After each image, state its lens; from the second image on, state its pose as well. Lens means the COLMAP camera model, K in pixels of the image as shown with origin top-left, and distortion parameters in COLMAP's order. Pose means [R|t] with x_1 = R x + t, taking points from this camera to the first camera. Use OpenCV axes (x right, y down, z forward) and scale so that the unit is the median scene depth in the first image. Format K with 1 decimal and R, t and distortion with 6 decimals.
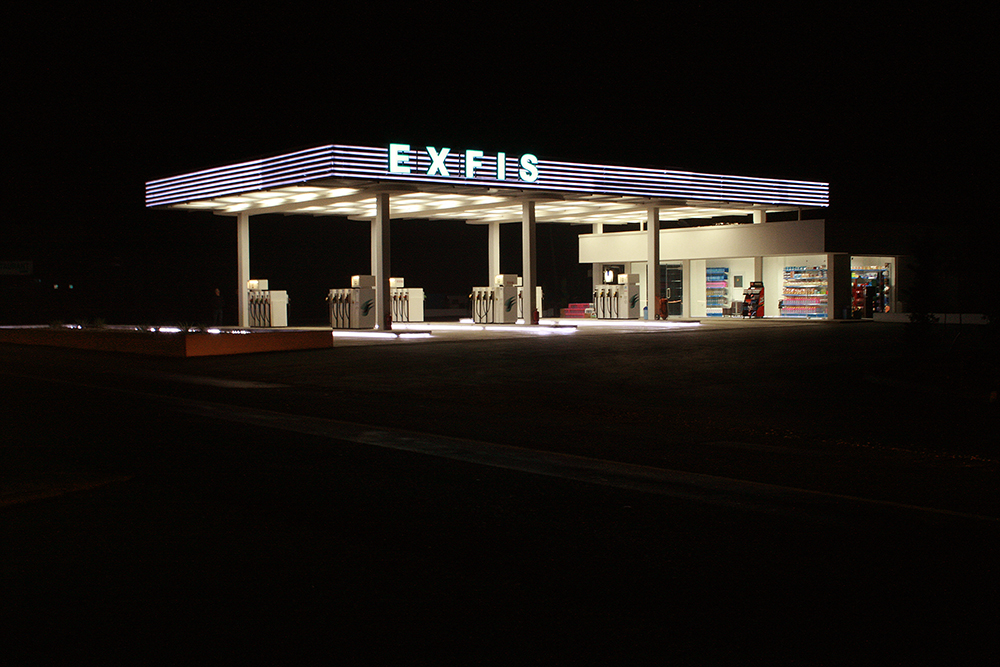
lens RADIAL K [[1360.5, 0, 500.0], [0, 1360.5, 333.5], [0, 0, 1]] dist [-0.022529, 0.008199]
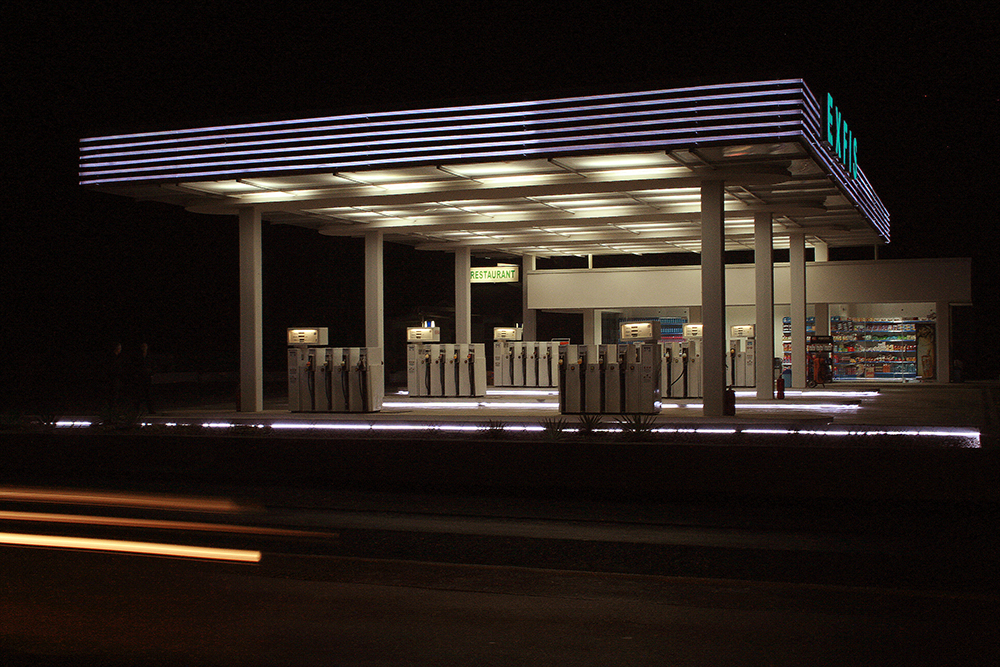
lens RADIAL K [[1360.5, 0, 500.0], [0, 1360.5, 333.5], [0, 0, 1]] dist [-0.022529, 0.008199]
pose [[0.844587, 0.006790, 0.535376, -0.403282], [0.016247, 0.999134, -0.038303, -0.014220], [-0.535172, 0.041049, 0.843745, 0.480320]]
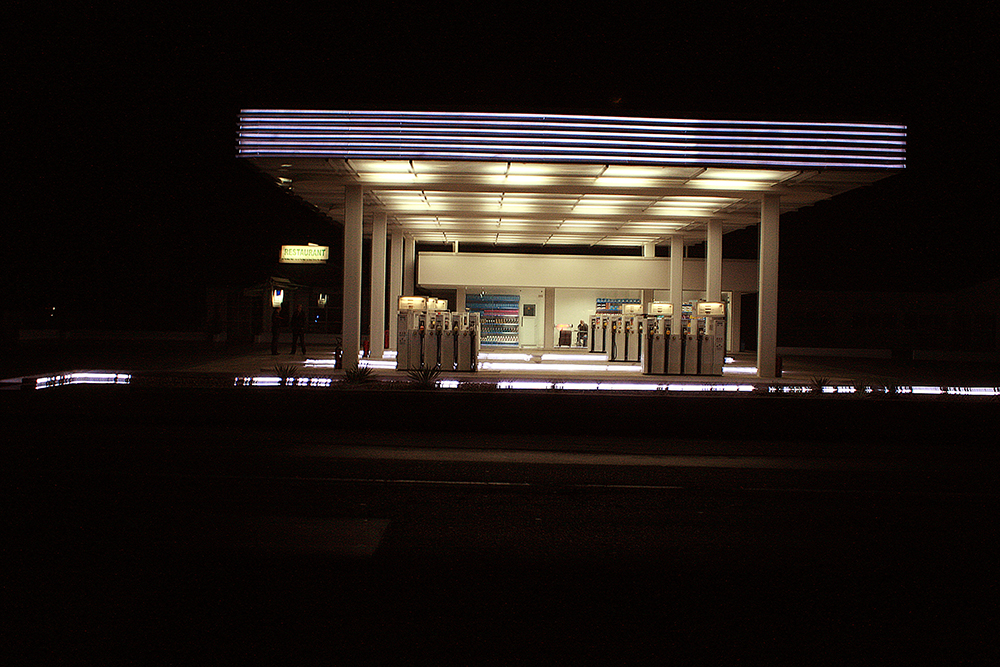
lens RADIAL K [[1075.7, 0, 500.0], [0, 1075.7, 333.5], [0, 0, 1]] dist [-0.110511, 0.000490]
pose [[0.558075, 0.008564, 0.829747, -0.556445], [-0.002049, 0.999958, -0.008943, -0.017763], [-0.829788, 0.003291, 0.558069, 0.678539]]
